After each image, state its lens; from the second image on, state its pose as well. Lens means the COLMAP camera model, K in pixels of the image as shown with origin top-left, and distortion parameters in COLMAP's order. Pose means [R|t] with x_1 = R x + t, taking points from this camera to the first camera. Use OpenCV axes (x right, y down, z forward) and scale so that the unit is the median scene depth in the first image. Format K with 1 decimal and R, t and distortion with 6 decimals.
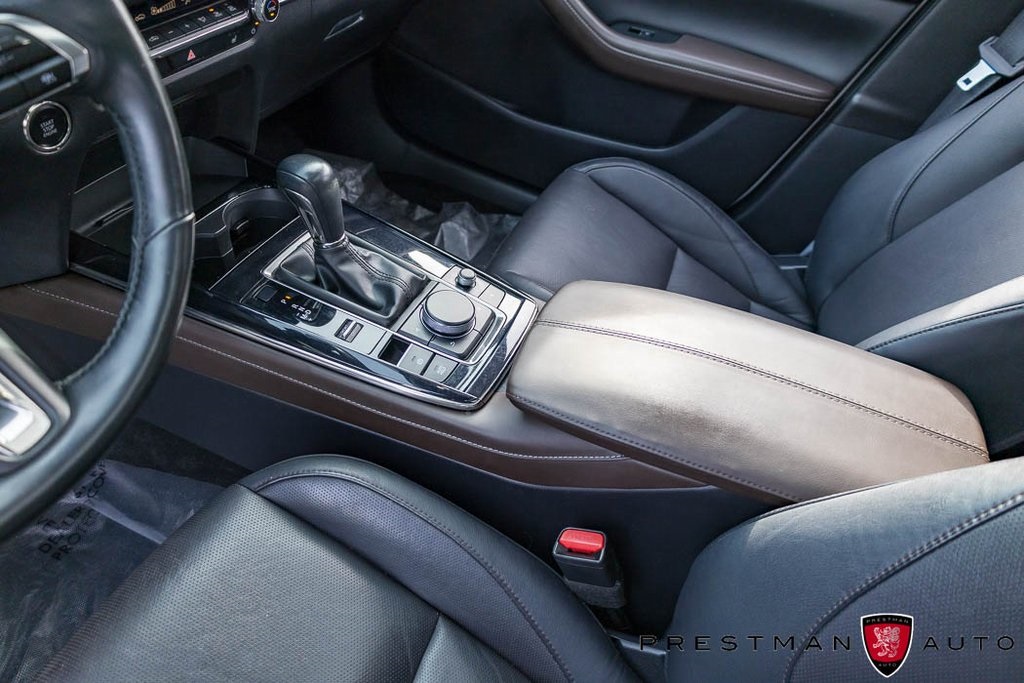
lens RADIAL K [[666.6, 0, 513.6], [0, 666.6, 340.1], [0, 0, 1]] dist [0.002300, 0.005348]
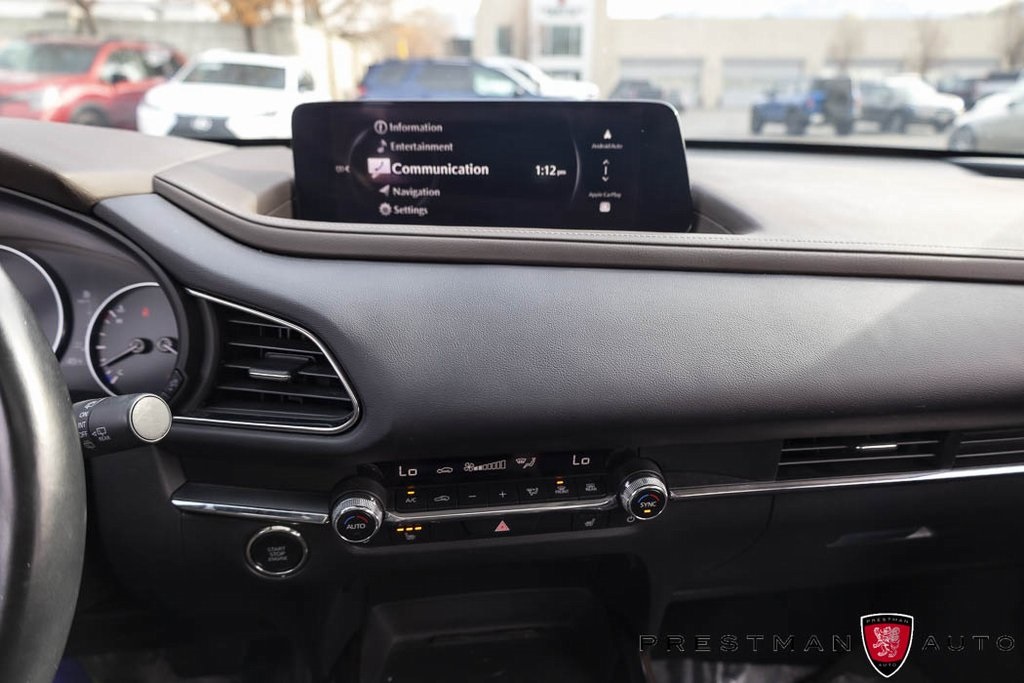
lens RADIAL K [[666.6, 0, 510.2], [0, 666.6, 339.3], [0, 0, 1]] dist [0.002300, 0.005348]
pose [[0.499072, 0.145913, -0.854187, 0.107298], [-0.555698, 0.810250, -0.186267, -0.426314], [0.664926, 0.567631, 0.485457, 0.493140]]
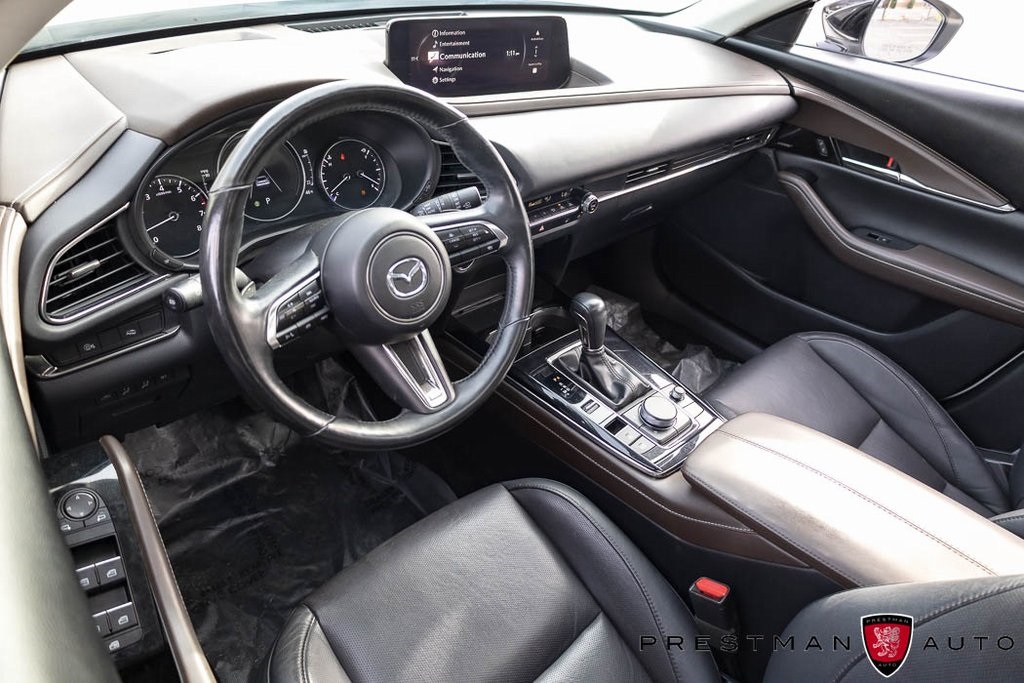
lens RADIAL K [[666.6, 0, 522.4], [0, 666.6, 344.6], [0, 0, 1]] dist [0.002300, 0.005348]
pose [[0.911576, 0.190111, -0.364536, 0.140115], [-0.256764, 0.955740, -0.143645, 0.107753], [0.321093, 0.224543, 0.920043, -0.482621]]
